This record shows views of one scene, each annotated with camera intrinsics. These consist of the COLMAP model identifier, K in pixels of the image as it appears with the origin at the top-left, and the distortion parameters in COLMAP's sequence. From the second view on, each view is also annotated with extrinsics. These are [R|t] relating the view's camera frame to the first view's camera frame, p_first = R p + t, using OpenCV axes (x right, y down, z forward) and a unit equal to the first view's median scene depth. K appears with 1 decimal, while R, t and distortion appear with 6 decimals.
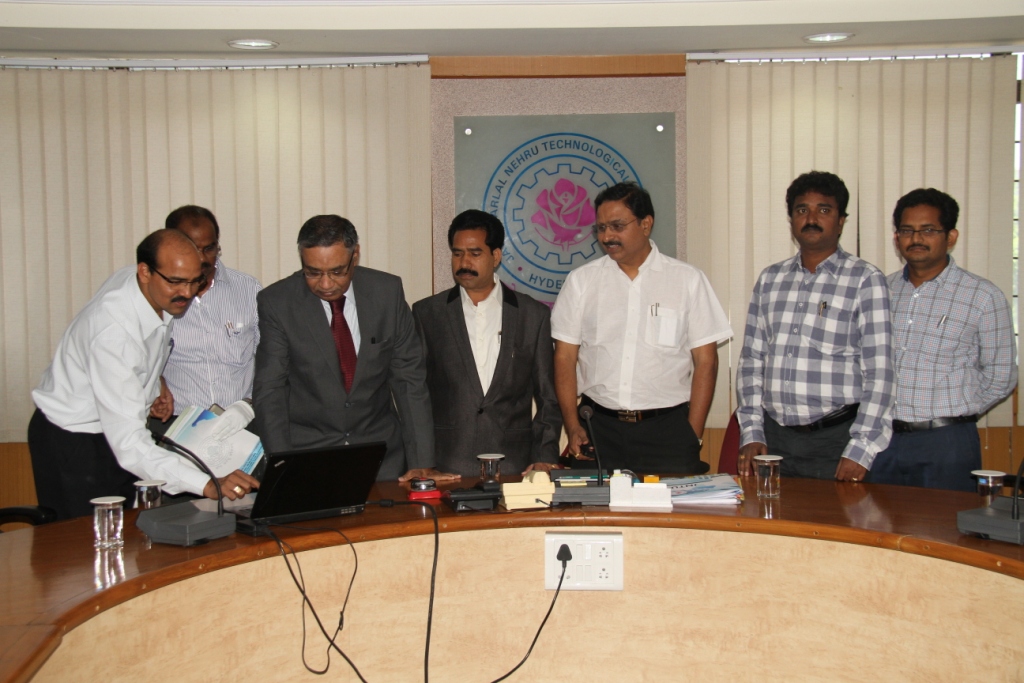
lens RADIAL K [[1321.3, 0, 512.5], [0, 1321.3, 323.0], [0, 0, 1]] dist [0.008328, 0.465970]
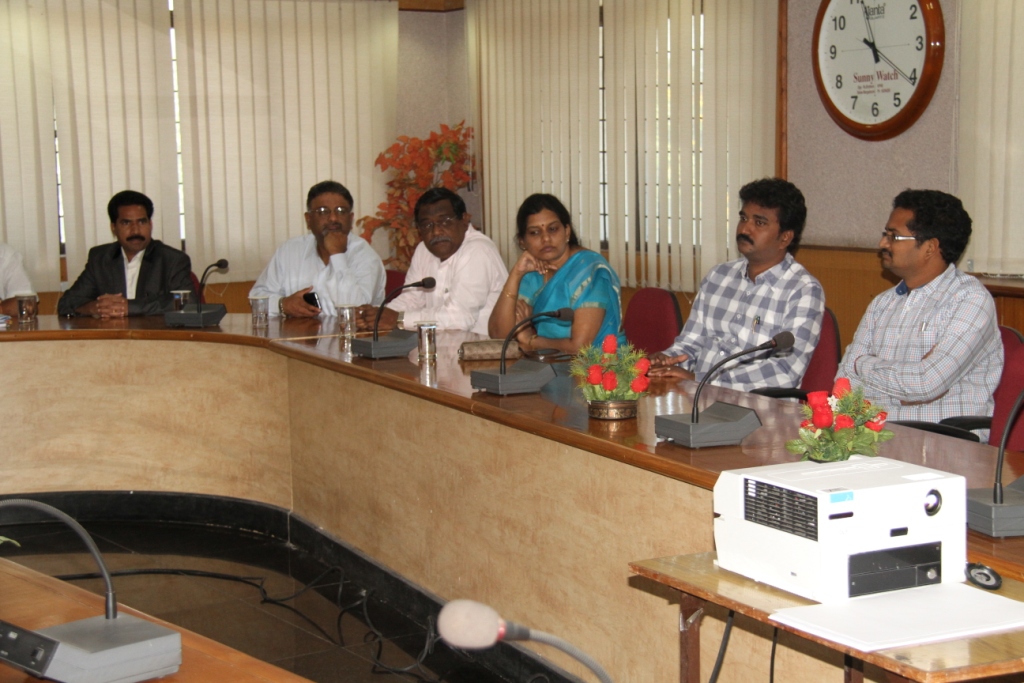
lens RADIAL K [[1917.0, 0, 512.0], [0, 1917.0, 341.5], [0, 0, 1]] dist [0.436895, 0.074040]
pose [[0.849528, -0.055697, 0.524595, -0.408840], [0.030036, 0.997905, 0.057309, 0.042577], [-0.526688, -0.032929, 0.849421, -0.912857]]
